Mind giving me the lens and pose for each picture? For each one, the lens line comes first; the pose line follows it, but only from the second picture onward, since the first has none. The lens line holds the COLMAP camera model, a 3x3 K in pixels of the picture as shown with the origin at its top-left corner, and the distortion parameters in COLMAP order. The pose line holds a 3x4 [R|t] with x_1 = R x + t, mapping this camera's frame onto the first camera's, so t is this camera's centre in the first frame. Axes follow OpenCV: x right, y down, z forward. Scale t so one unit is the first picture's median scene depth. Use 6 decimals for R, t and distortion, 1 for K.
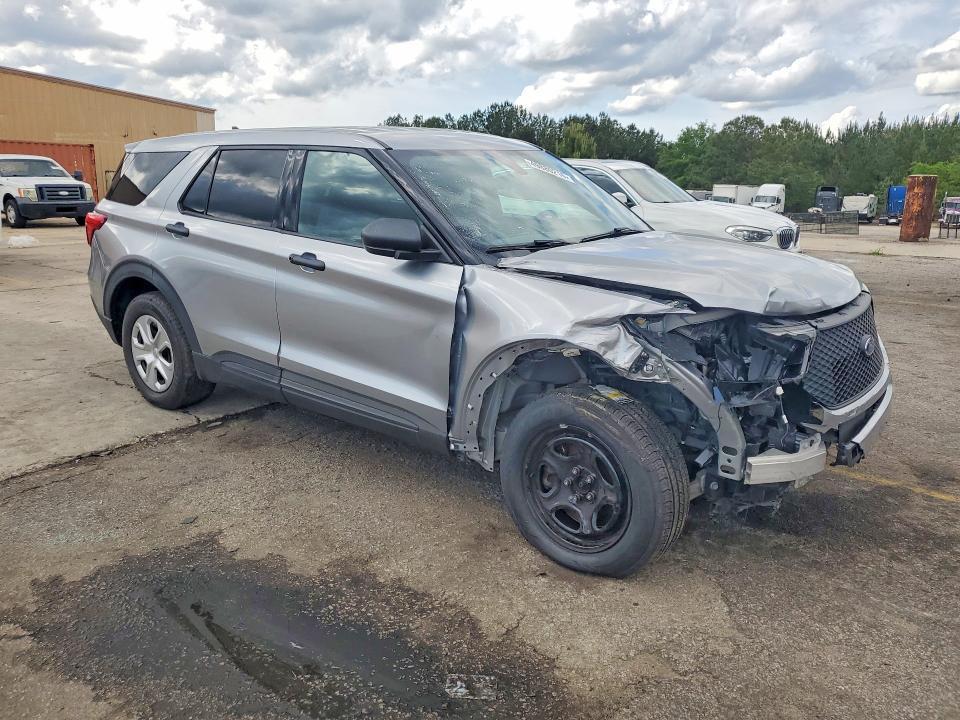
lens RADIAL K [[752.8, 0, 505.4], [0, 752.8, 346.7], [0, 0, 1]] dist [0.001045, 0.029056]
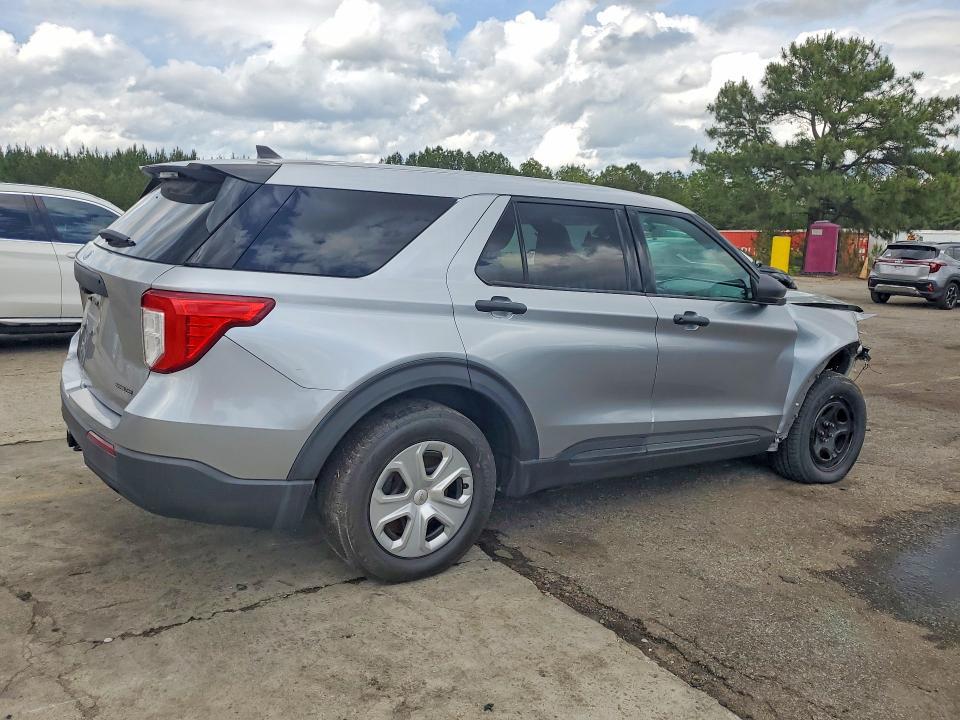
lens RADIAL K [[752.8, 0, 488.4], [0, 752.8, 360.4], [0, 0, 1]] dist [0.001045, 0.029056]
pose [[0.316329, -0.160295, 0.935009, -0.226420], [0.166365, 0.979720, 0.111676, -0.037517], [-0.933948, 0.120226, 0.336581, 0.156542]]
